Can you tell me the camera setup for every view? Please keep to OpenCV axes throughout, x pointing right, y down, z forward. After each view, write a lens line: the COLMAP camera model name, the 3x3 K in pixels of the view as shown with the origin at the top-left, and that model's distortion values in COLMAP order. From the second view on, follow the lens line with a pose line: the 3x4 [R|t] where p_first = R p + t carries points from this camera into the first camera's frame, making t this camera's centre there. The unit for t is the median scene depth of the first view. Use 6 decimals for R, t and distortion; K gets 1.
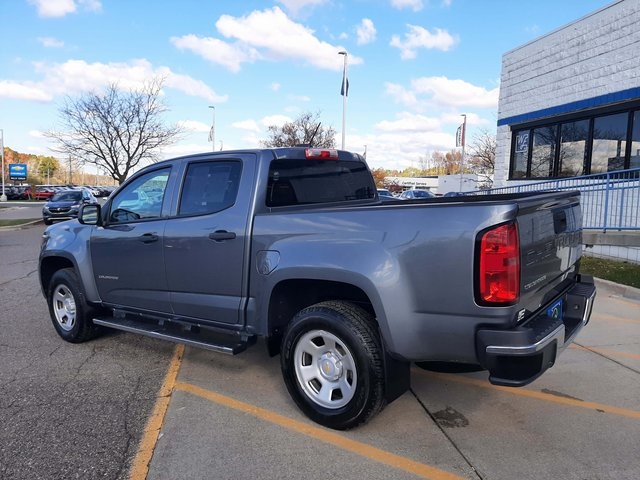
lens RADIAL K [[502.0, 0, 320.0], [0, 502.0, 240.0], [0, 0, 1]] dist [0.014984, -0.046068]
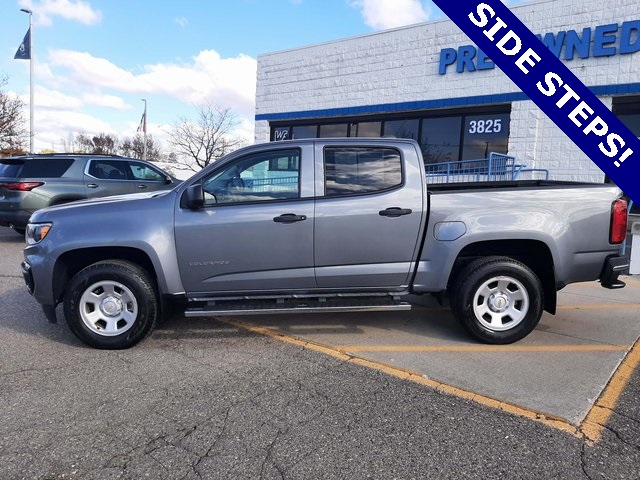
lens RADIAL K [[511.0, 0, 320.0], [0, 511.0, 240.0], [0, 0, 1]] dist [0.079773, -0.163057]
pose [[0.767480, -0.052118, 0.638951, -0.322903], [0.039498, 0.998641, 0.034015, 0.002781], [-0.639855, -0.000869, 0.768495, 0.053591]]
